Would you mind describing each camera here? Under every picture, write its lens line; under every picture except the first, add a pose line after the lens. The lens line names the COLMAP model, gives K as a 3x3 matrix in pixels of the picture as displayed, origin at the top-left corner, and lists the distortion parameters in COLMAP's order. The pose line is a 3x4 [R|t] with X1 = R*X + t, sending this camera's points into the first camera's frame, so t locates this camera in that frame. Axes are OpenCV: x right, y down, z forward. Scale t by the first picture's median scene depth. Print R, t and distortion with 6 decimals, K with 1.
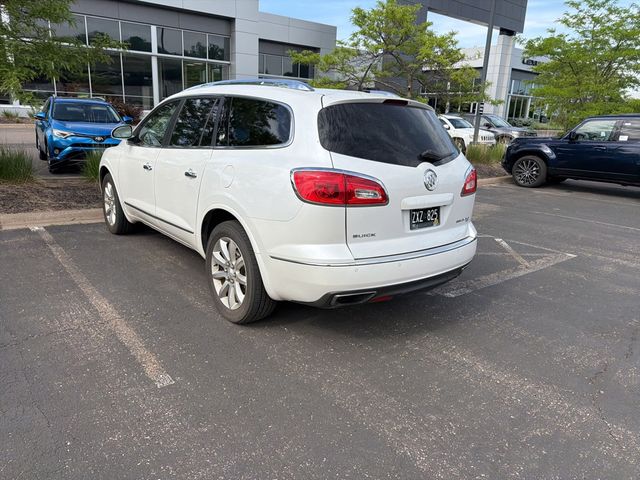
lens RADIAL K [[453.5, 0, 315.7], [0, 453.5, 233.7], [0, 0, 1]] dist [0.026901, -0.034718]
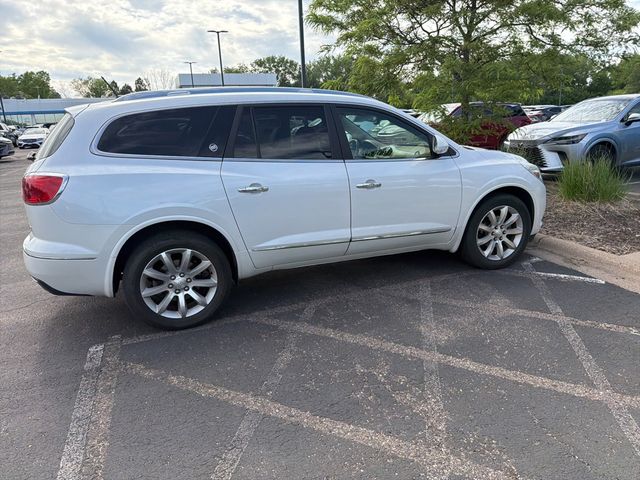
lens RADIAL K [[453.5, 0, 323.3], [0, 453.5, 244.3], [0, 0, 1]] dist [0.026901, -0.034718]
pose [[-0.295511, 0.217866, -0.930165, 1.033830], [-0.209037, 0.935310, 0.285481, -0.397502], [0.932189, 0.278802, -0.230852, 1.783233]]
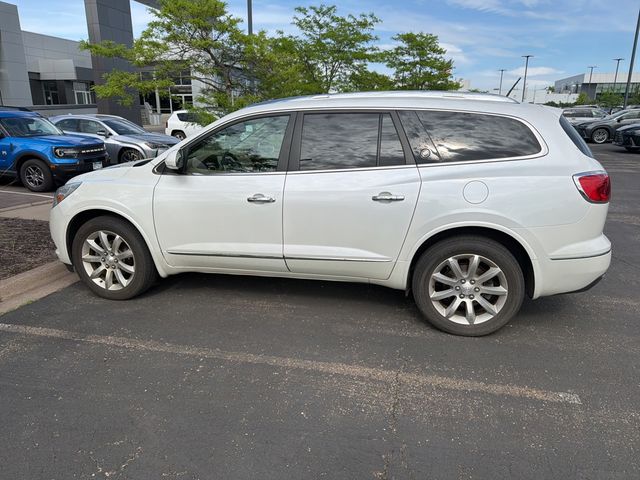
lens RADIAL K [[453.5, 0, 319.0], [0, 453.5, 236.1], [0, 0, 1]] dist [0.026901, -0.034718]
pose [[0.784260, -0.197599, 0.588125, -0.967796], [0.184418, 0.979327, 0.083116, -0.162480], [-0.592390, 0.043276, 0.804488, 0.371801]]
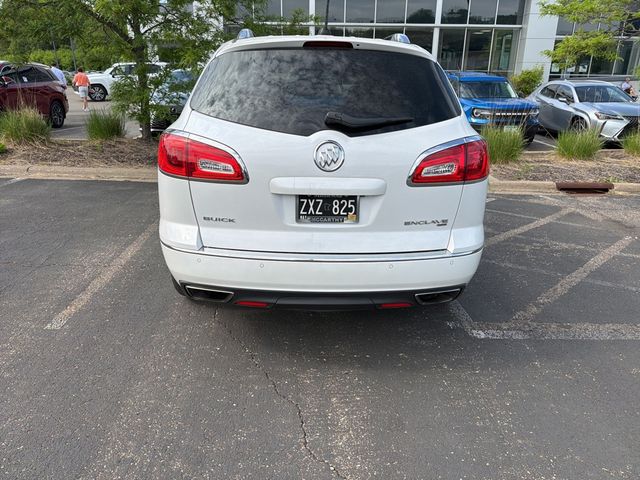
lens RADIAL K [[453.5, 0, 314.3], [0, 453.5, 238.4], [0, 0, 1]] dist [0.026901, -0.034718]
pose [[0.797544, 0.163653, -0.580639, 0.565131], [-0.128978, 0.986502, 0.100886, -0.052304], [0.589312, -0.005571, 0.807886, 0.362411]]
